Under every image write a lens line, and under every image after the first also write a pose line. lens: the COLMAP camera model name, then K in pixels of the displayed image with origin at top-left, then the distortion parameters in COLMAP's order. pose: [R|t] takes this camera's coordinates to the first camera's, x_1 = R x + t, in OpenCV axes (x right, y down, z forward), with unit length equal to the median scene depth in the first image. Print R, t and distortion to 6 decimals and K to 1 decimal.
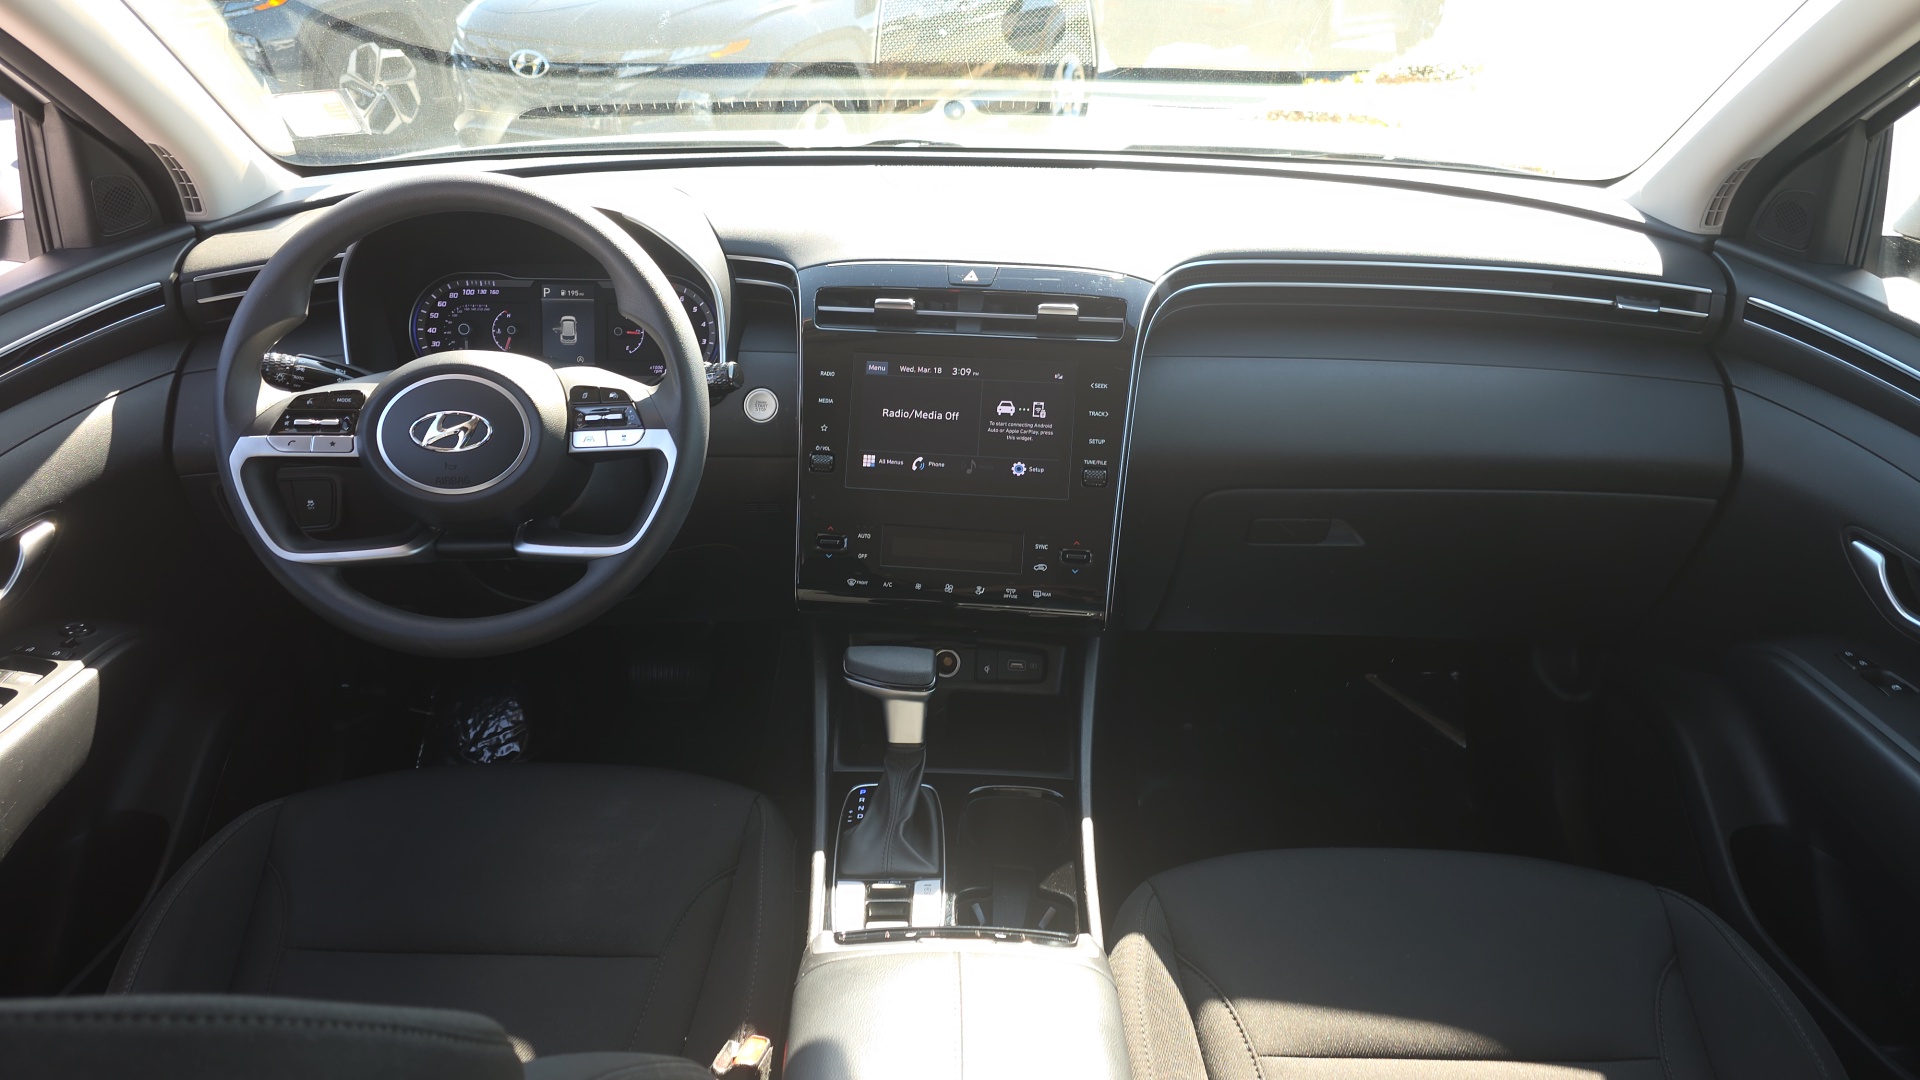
lens RADIAL K [[1282.9, 0, 960.0], [0, 1282.9, 540.0], [0, 0, 1]] dist [0.065343, -0.072822]
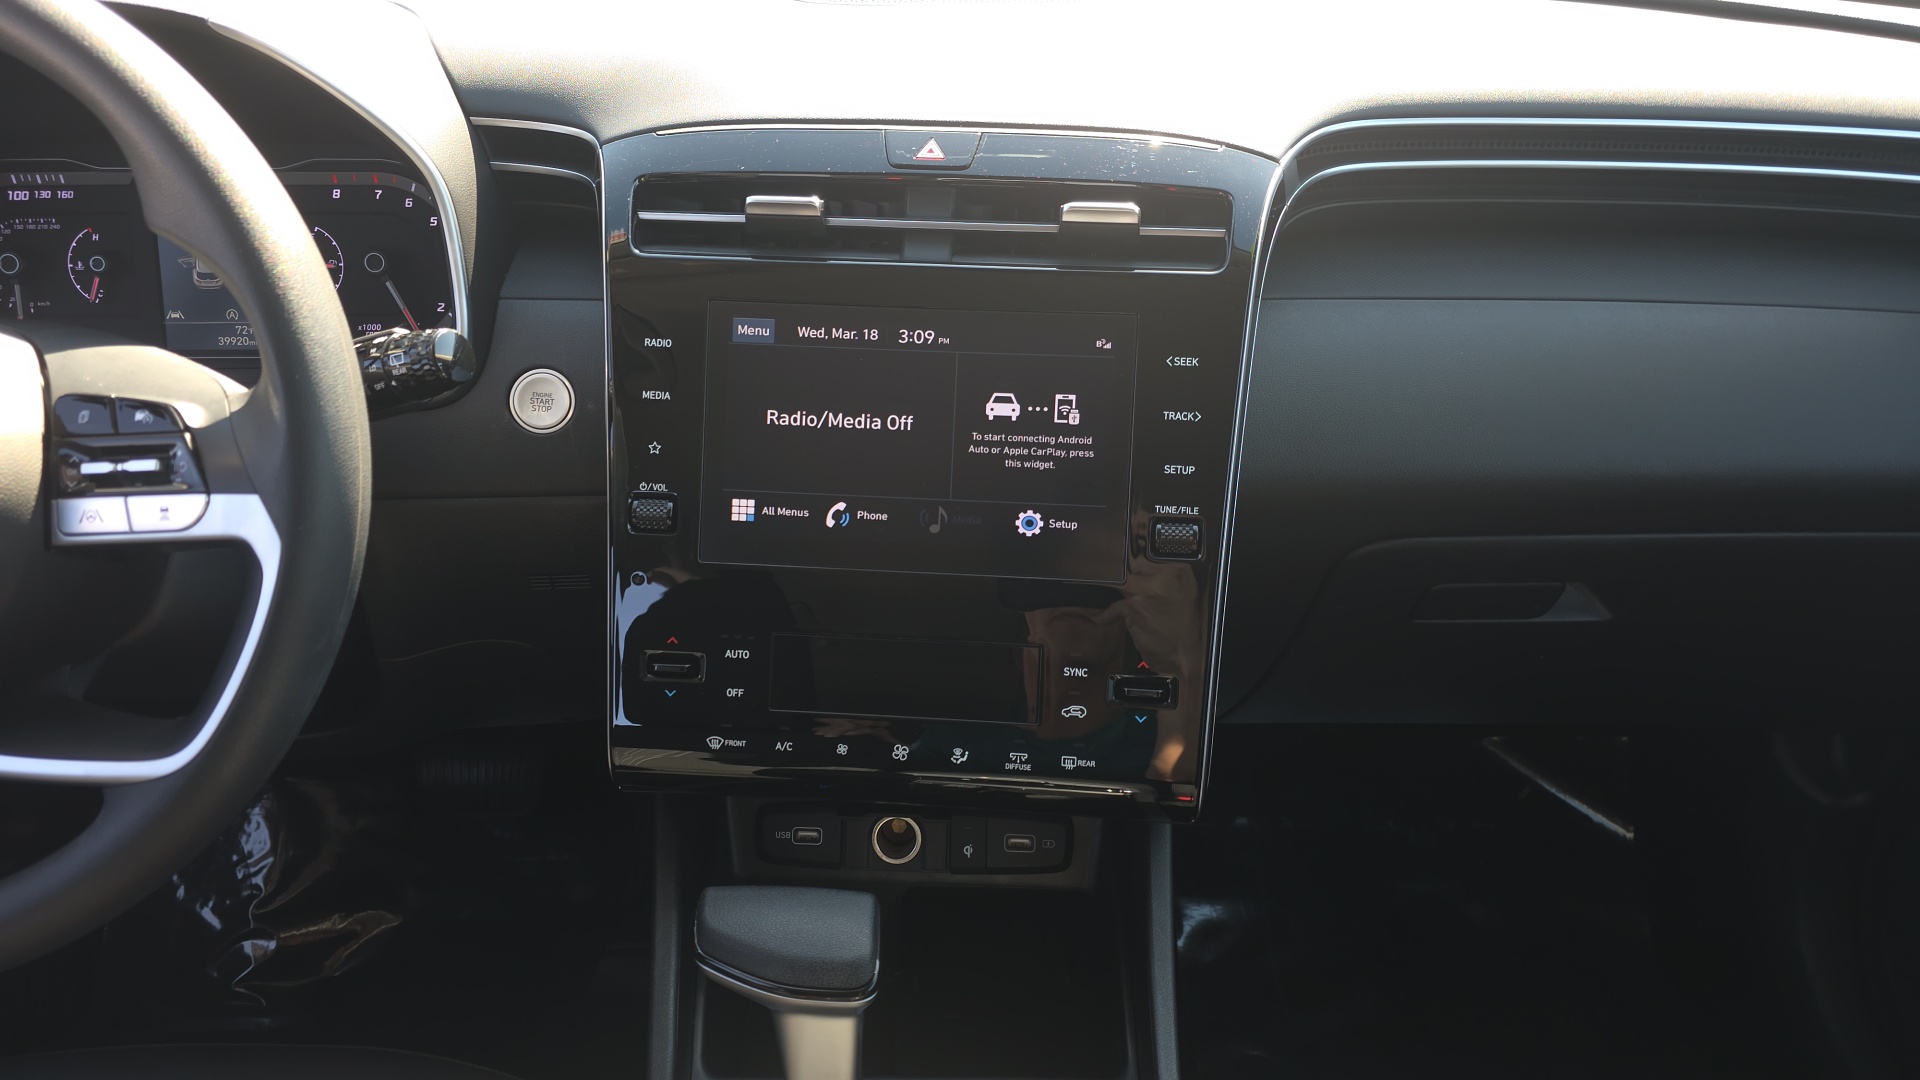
lens RADIAL K [[1309.6, 0, 950.4], [0, 1309.6, 564.7], [0, 0, 1]] dist [0.061313, -0.080734]
pose [[0.999193, -0.020252, 0.034682, -0.005329], [0.017496, 0.996800, 0.078002, -0.080376], [-0.036151, -0.077332, 0.996350, 0.462894]]
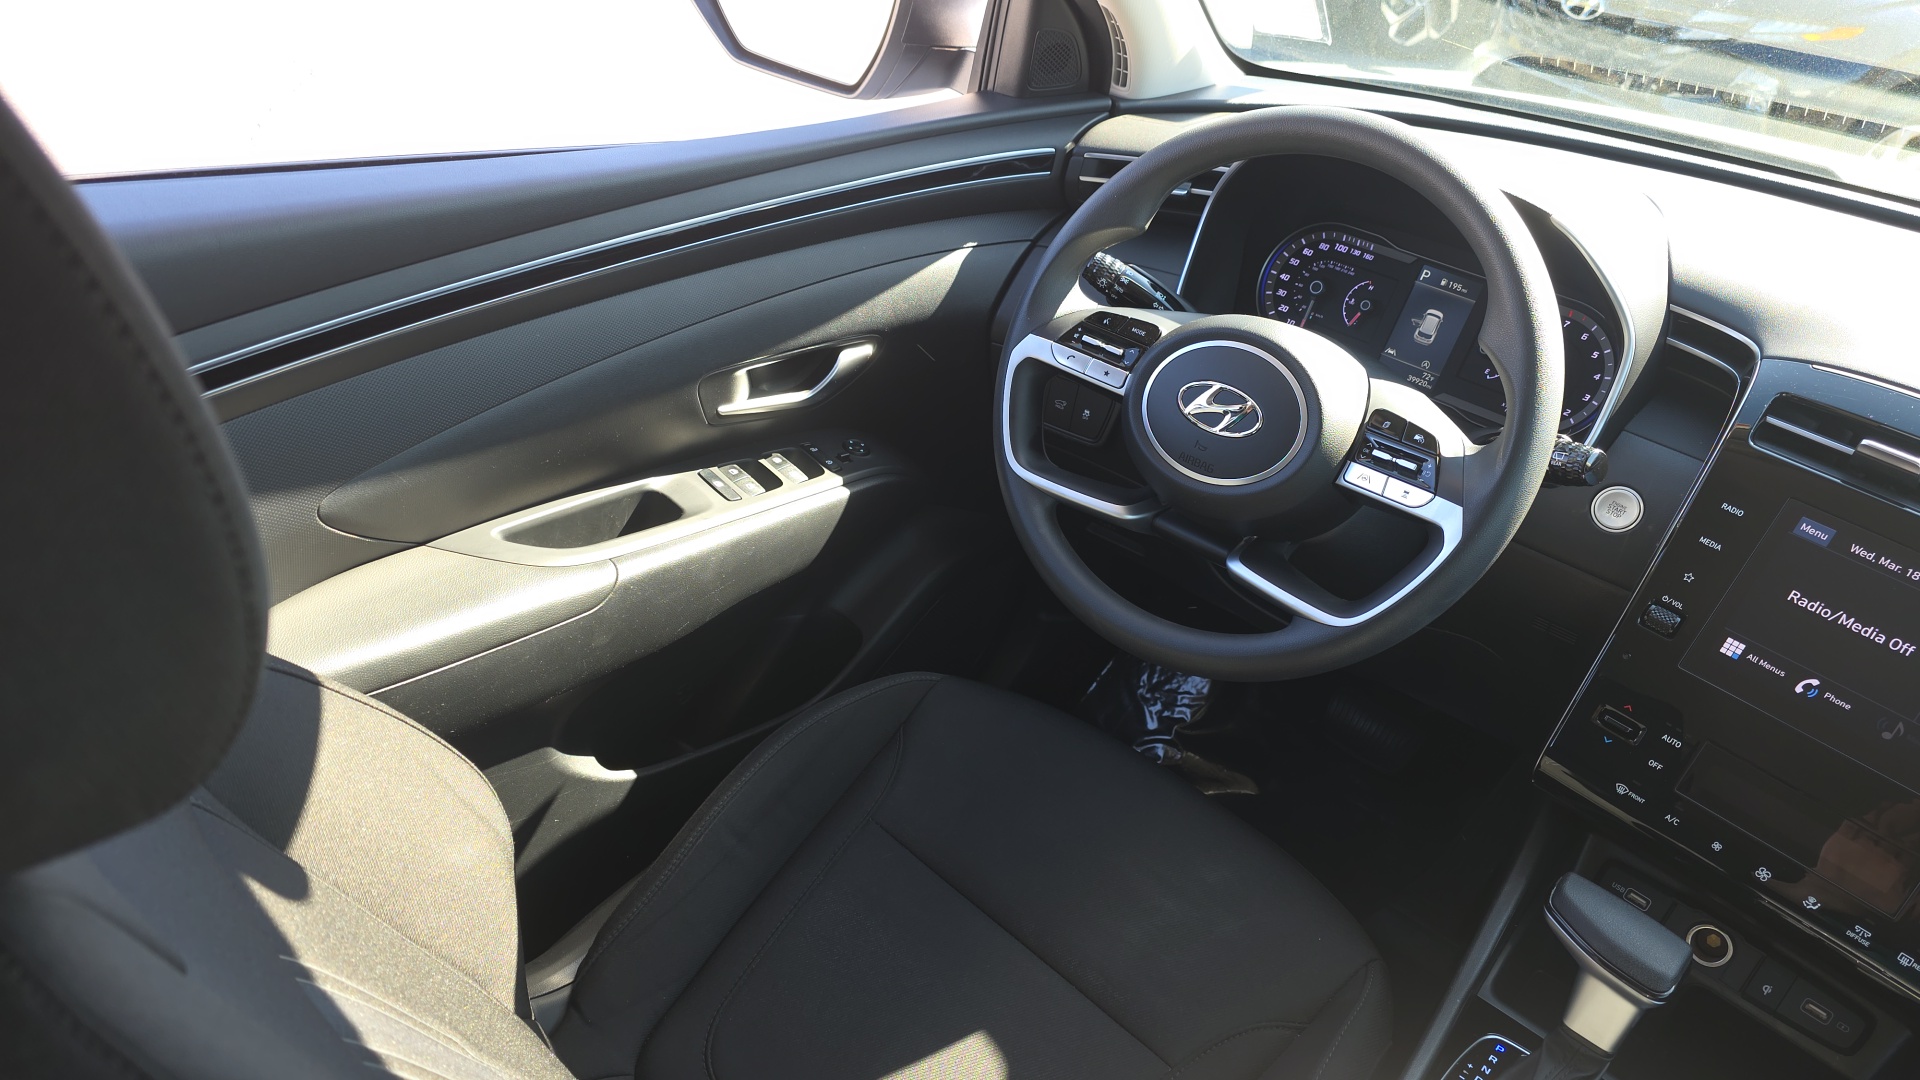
lens RADIAL K [[1302.8, 0, 960.2], [0, 1302.8, 552.3], [0, 0, 1]] dist [0.057069, -0.053782]
pose [[0.735774, 0.422212, -0.529503, -0.022588], [-0.392610, 0.903003, 0.174477, -0.069716], [0.551809, 0.079512, 0.830171, 0.175156]]
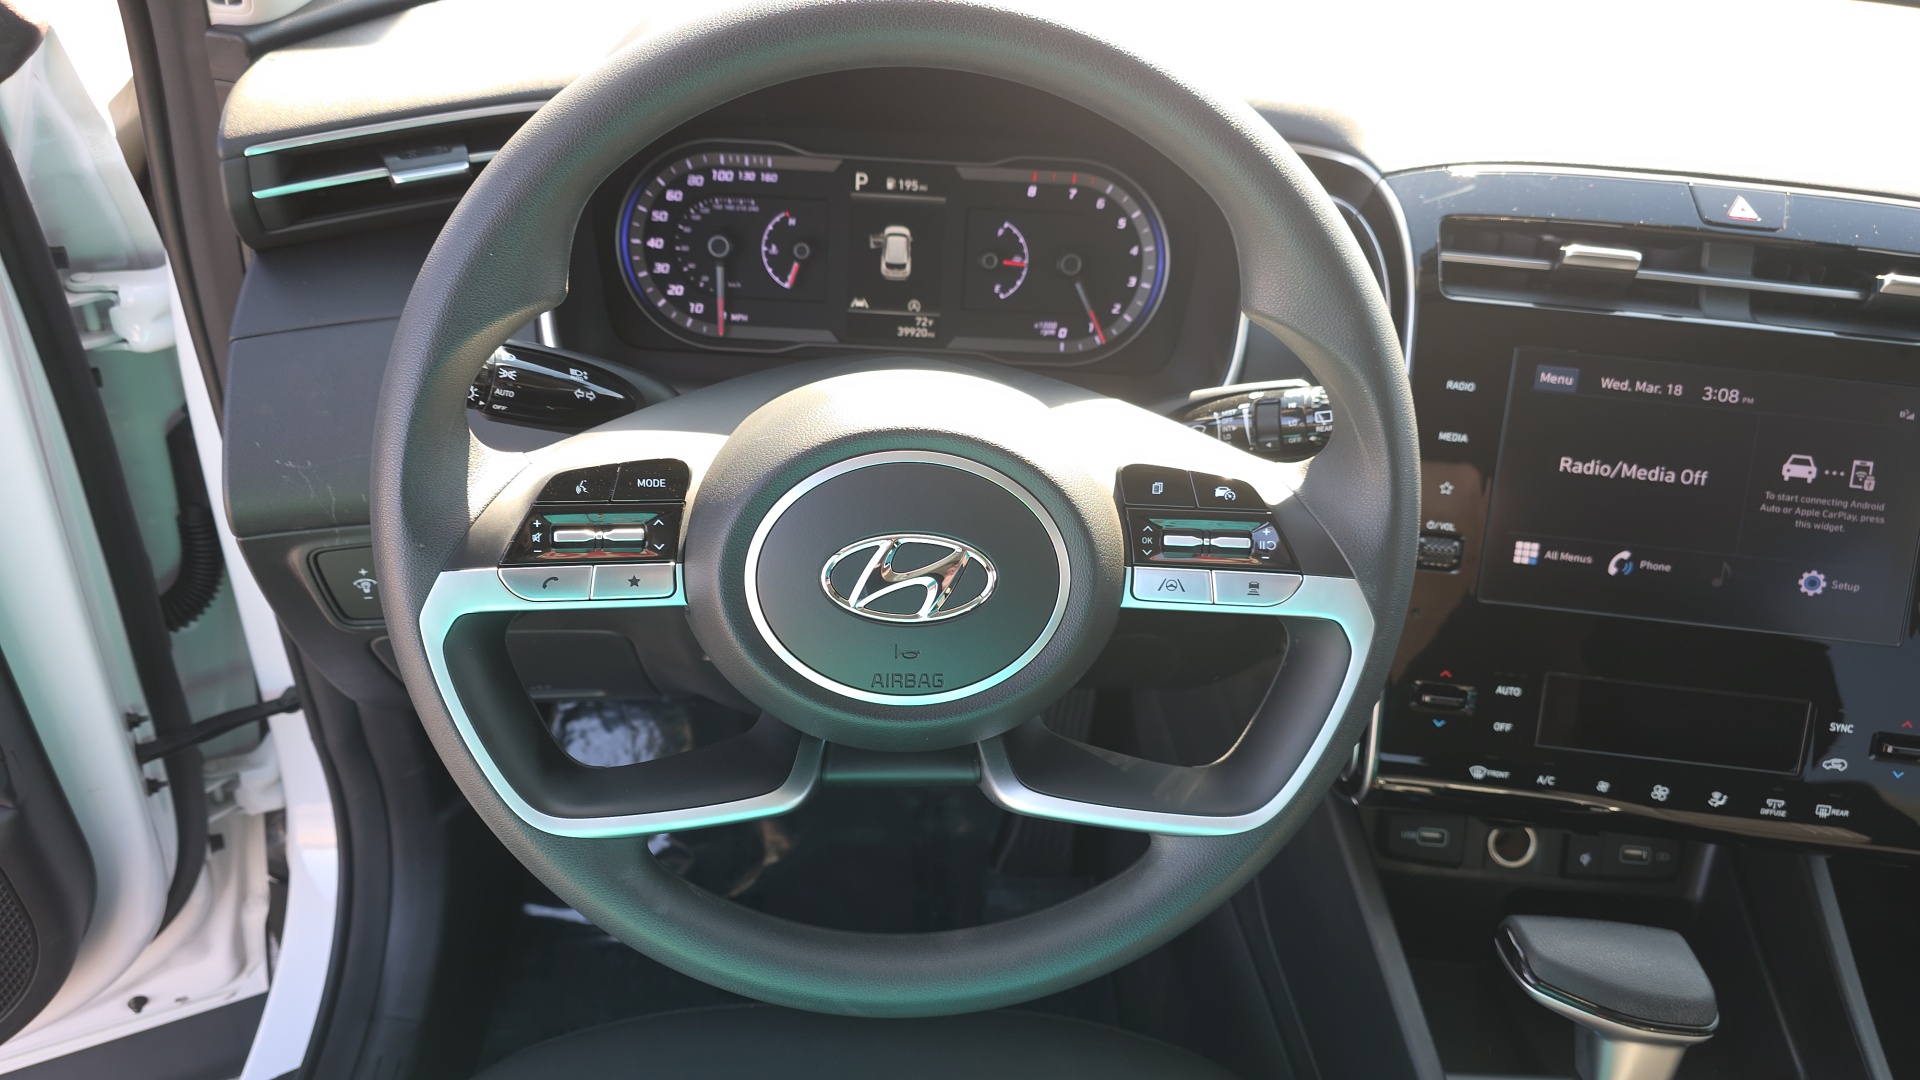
lens RADIAL K [[1309.6, 0, 950.4], [0, 1309.6, 564.7], [0, 0, 1]] dist [0.061313, -0.080734]
pose [[0.998368, 0.030449, 0.048316, -0.342475], [-0.038352, 0.984323, 0.172153, -0.144431], [-0.042317, -0.173725, 0.983885, 0.463795]]
